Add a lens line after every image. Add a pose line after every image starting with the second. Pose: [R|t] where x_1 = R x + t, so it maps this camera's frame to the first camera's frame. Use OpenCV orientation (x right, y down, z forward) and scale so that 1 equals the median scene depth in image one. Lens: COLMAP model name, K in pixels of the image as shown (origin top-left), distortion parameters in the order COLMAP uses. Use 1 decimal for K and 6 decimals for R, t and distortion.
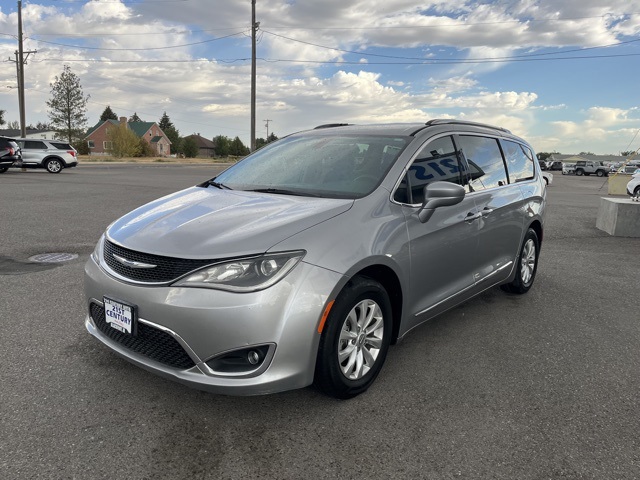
lens RADIAL K [[485.5, 0, 324.9], [0, 485.5, 239.6], [0, 0, 1]] dist [0.076069, -0.114662]
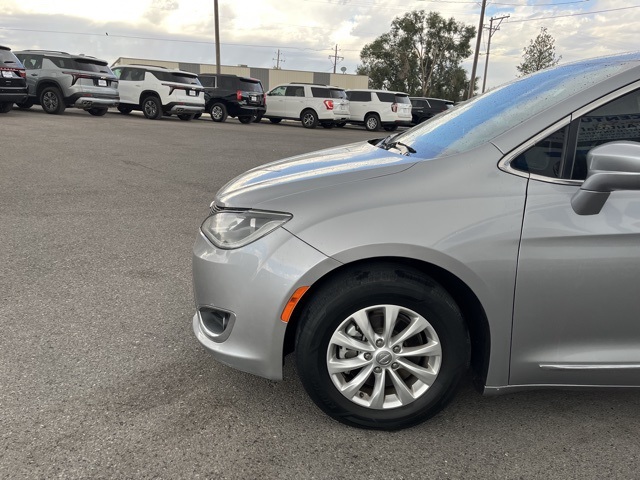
lens RADIAL K [[482.3, 0, 317.0], [0, 482.3, 240.1], [0, 0, 1]] dist [0.077613, -0.105959]
pose [[0.624599, 0.200968, -0.754644, 0.051860], [-0.146901, 0.979306, 0.139212, -0.004564], [0.767004, 0.023906, 0.641196, 0.048522]]
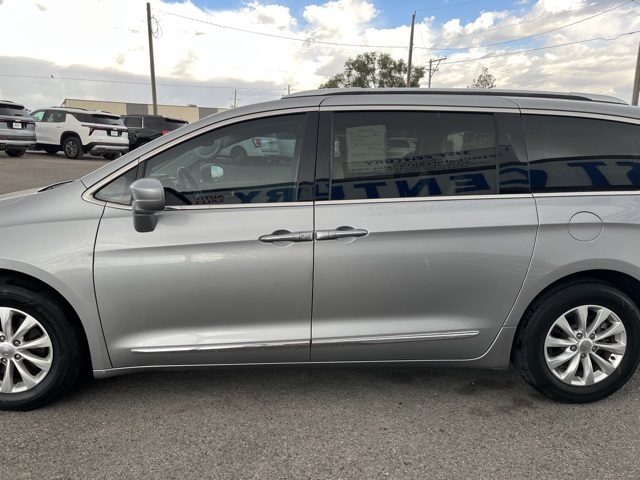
lens RADIAL K [[482.3, 0, 317.0], [0, 482.3, 240.1], [0, 0, 1]] dist [0.077613, -0.105959]
pose [[0.671976, 0.130400, -0.729002, 0.119604], [-0.124698, 0.990244, 0.062185, -0.013369], [0.729999, 0.049118, 0.681681, 0.087931]]
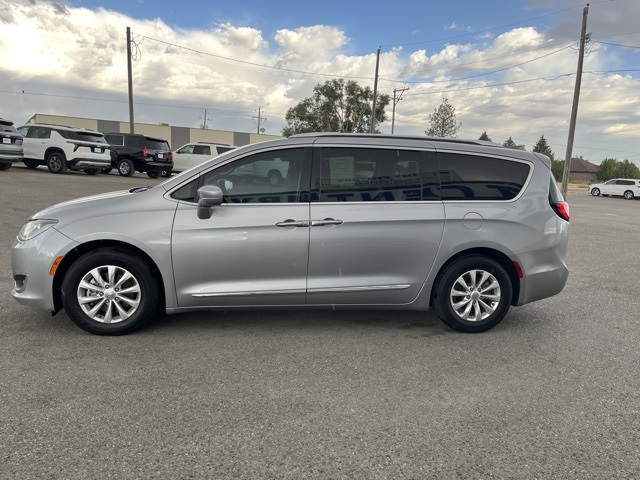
lens RADIAL K [[486.4, 0, 335.1], [0, 486.4, 241.9], [0, 0, 1]] dist [0.077037, -0.115294]
pose [[0.740974, 0.108163, -0.662766, 0.163916], [-0.136770, 0.990564, 0.008750, -0.003837], [0.657459, 0.084162, 0.748776, 0.036447]]
